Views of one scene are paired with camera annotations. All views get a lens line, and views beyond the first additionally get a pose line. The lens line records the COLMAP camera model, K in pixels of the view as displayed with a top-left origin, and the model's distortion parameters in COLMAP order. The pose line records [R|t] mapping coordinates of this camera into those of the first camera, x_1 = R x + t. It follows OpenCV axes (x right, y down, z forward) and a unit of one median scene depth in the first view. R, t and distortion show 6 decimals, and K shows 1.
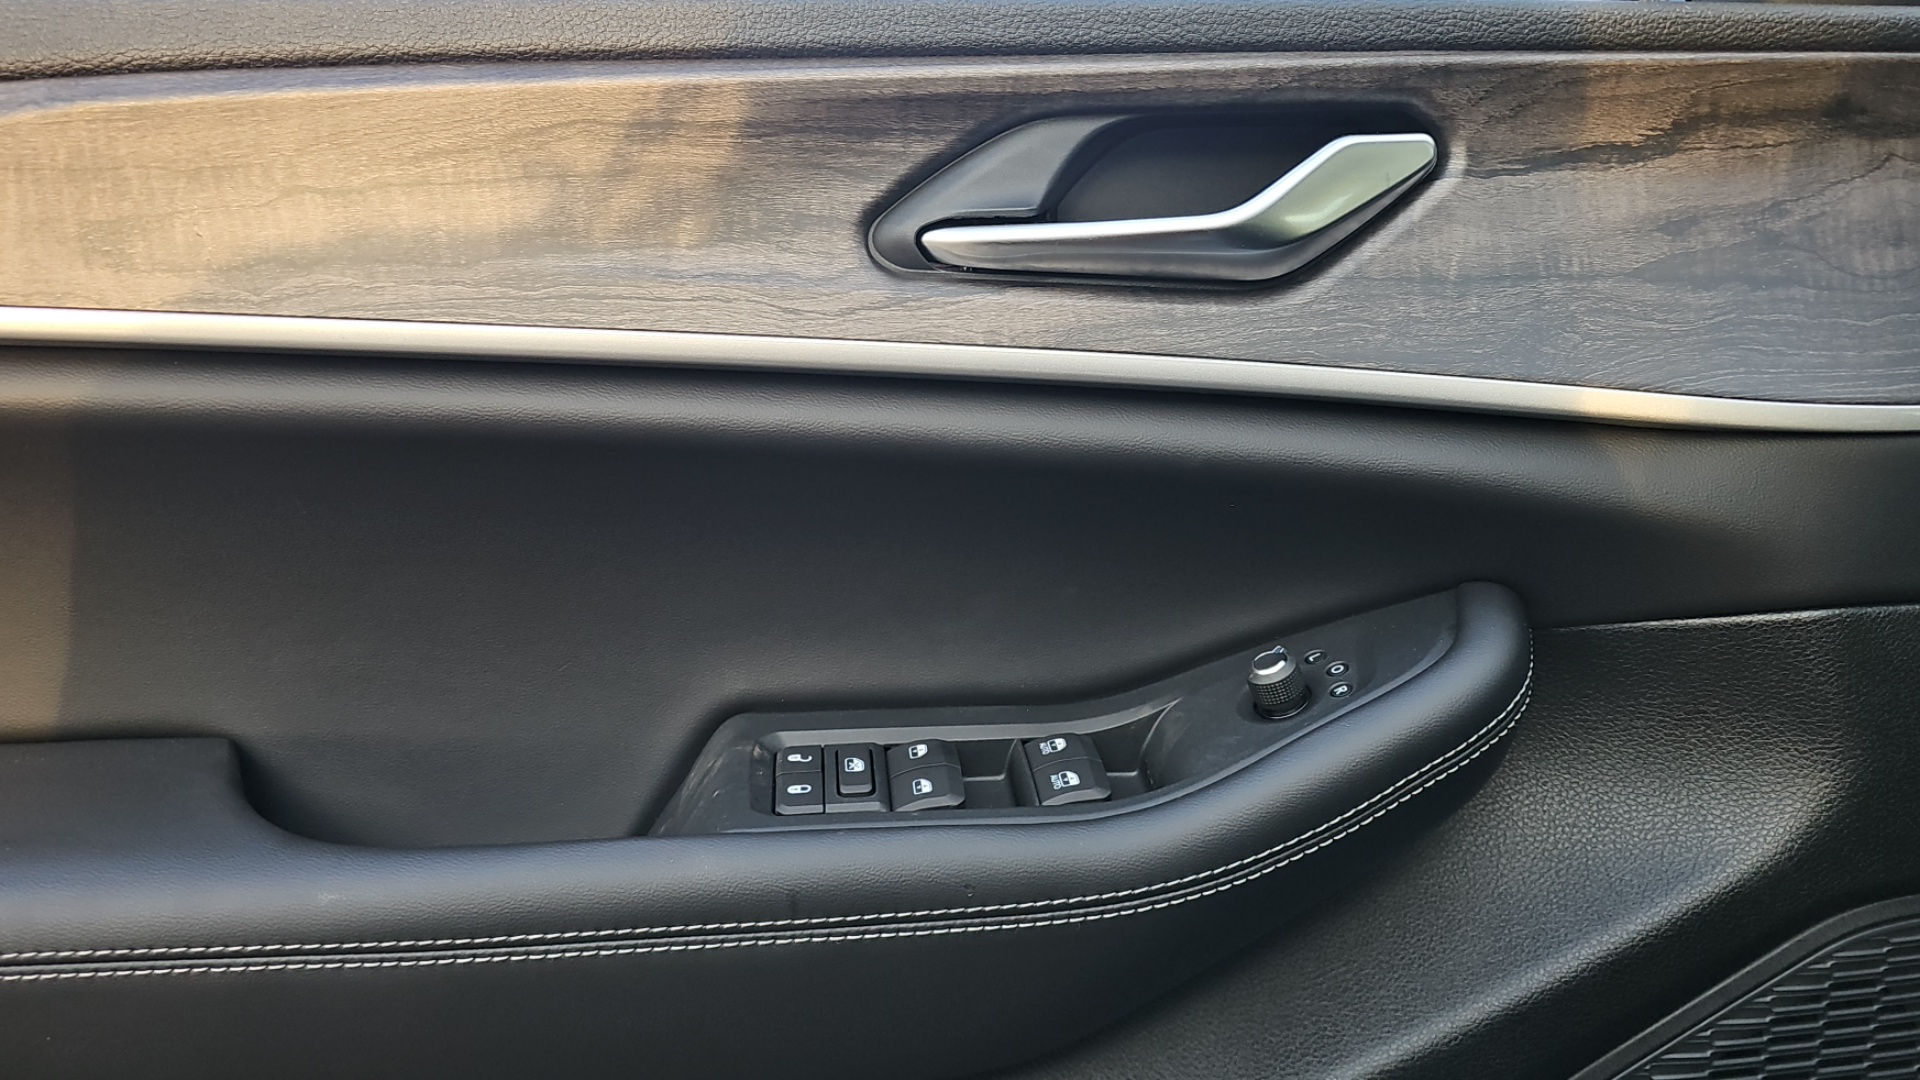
lens RADIAL K [[1429.4, 0, 960.0], [0, 1429.4, 540.0], [0, 0, 1]] dist [0.034131, -0.060019]
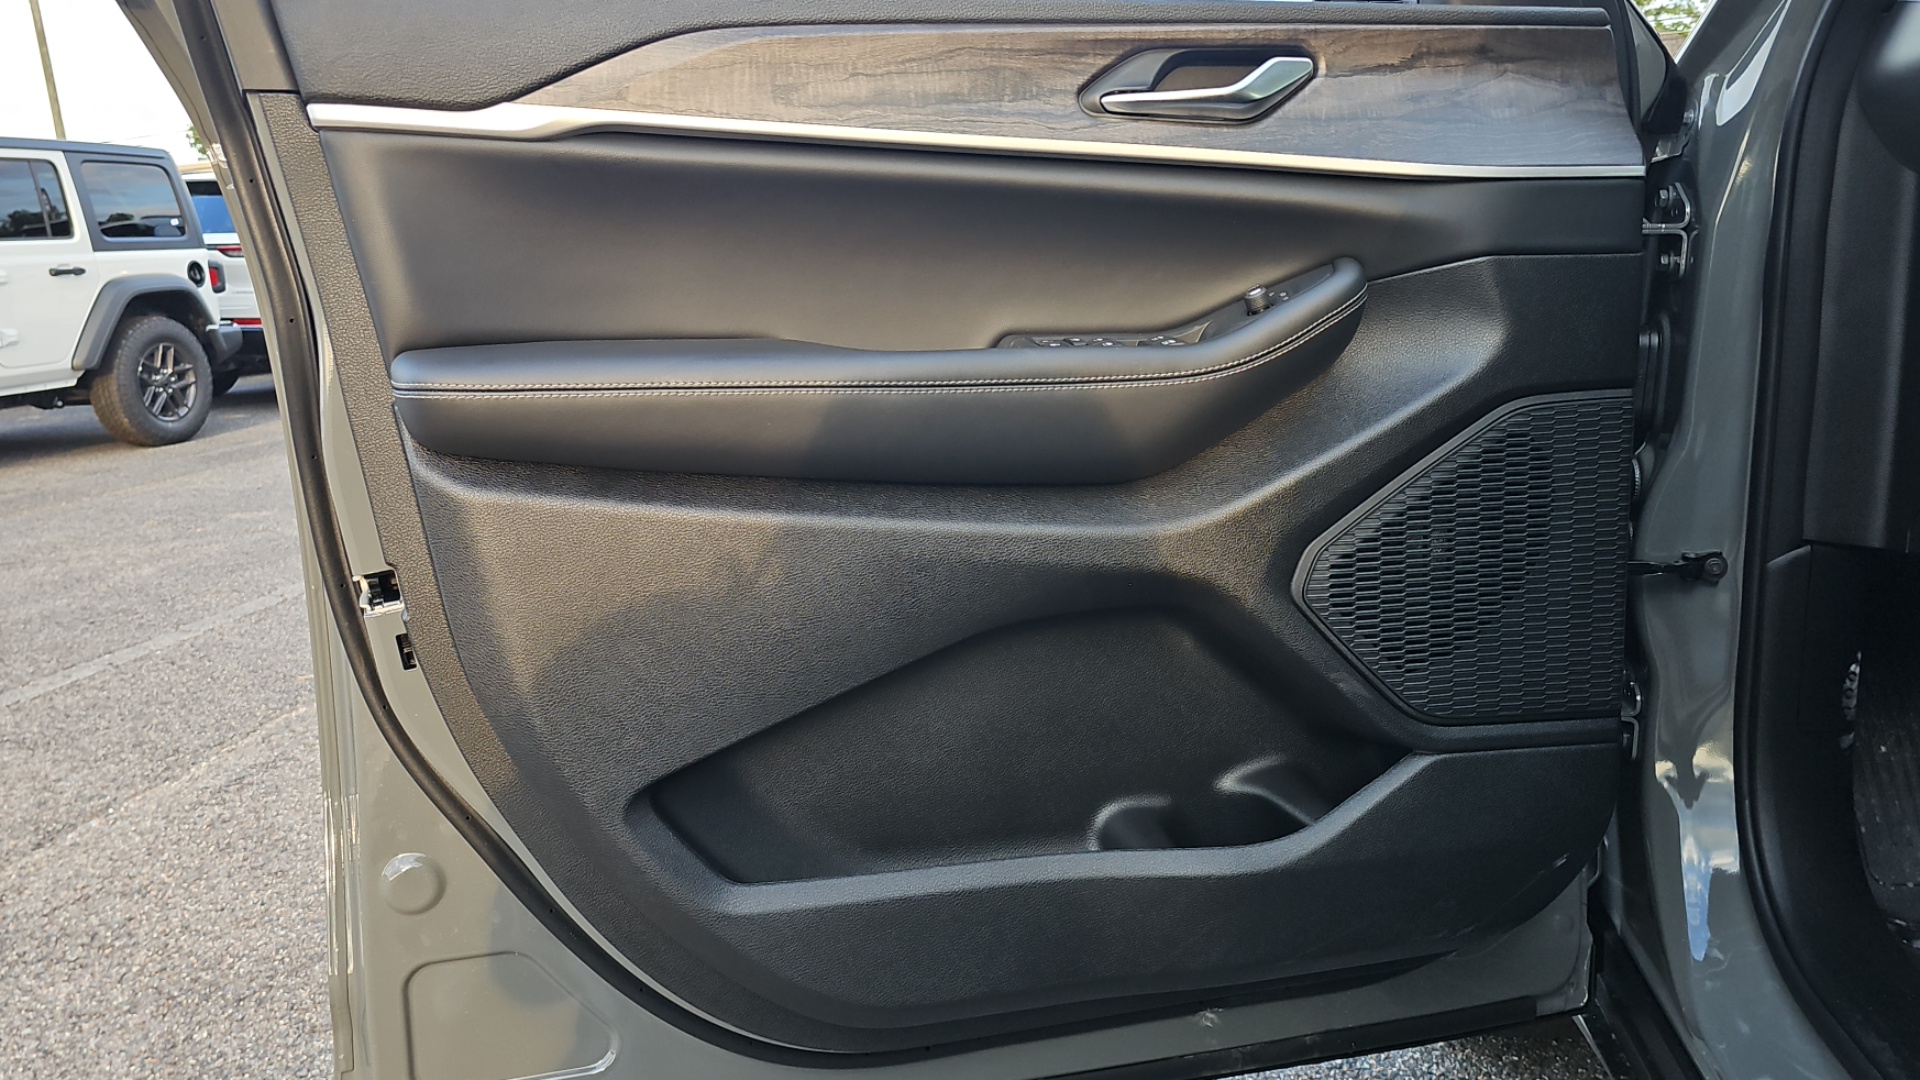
lens RADIAL K [[1429.4, 0, 960.0], [0, 1429.4, 540.0], [0, 0, 1]] dist [0.034131, -0.060019]
pose [[0.994638, -0.036703, 0.096681, -0.498202], [0.043817, 0.996404, -0.072525, 0.648308], [-0.093672, 0.076372, 0.992670, -1.214876]]
